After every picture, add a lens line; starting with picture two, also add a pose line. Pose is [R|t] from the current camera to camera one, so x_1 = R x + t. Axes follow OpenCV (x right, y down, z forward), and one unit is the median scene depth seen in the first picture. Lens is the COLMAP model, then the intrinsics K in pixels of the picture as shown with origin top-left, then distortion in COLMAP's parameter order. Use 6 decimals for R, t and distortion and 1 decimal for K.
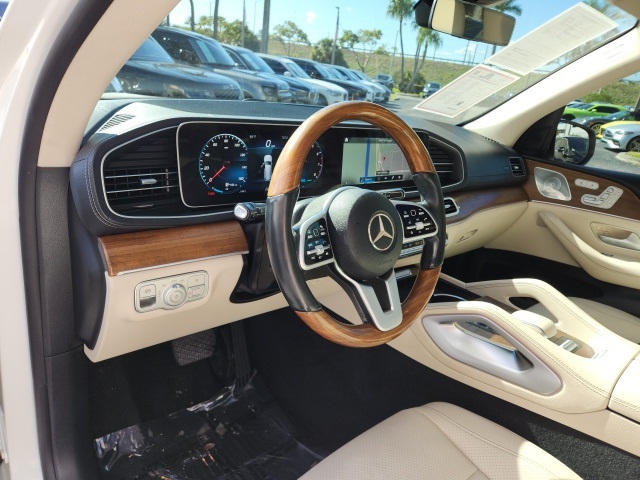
lens RADIAL K [[432.5, 0, 310.7], [0, 432.5, 239.3], [0, 0, 1]] dist [0.046785, 0.000002]
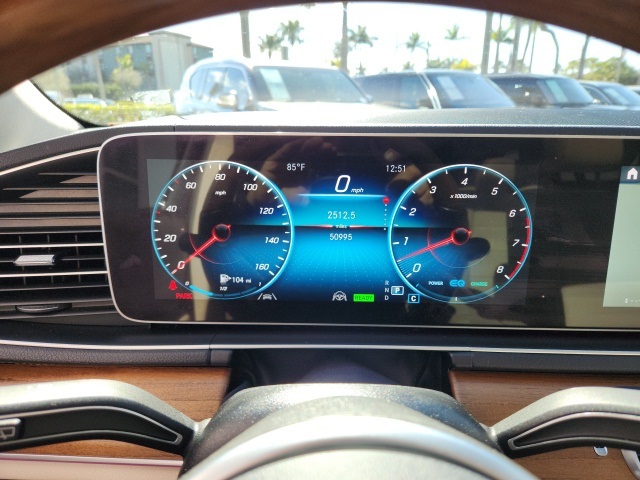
lens RADIAL K [[433.6, 0, 320.9], [0, 433.6, 242.9], [0, 0, 1]] dist [0.059099, -0.066842]
pose [[0.750593, 0.082430, -0.655603, 0.154862], [-0.148985, 0.987751, -0.046380, -0.154988], [0.643749, 0.132488, 0.753680, 0.735939]]
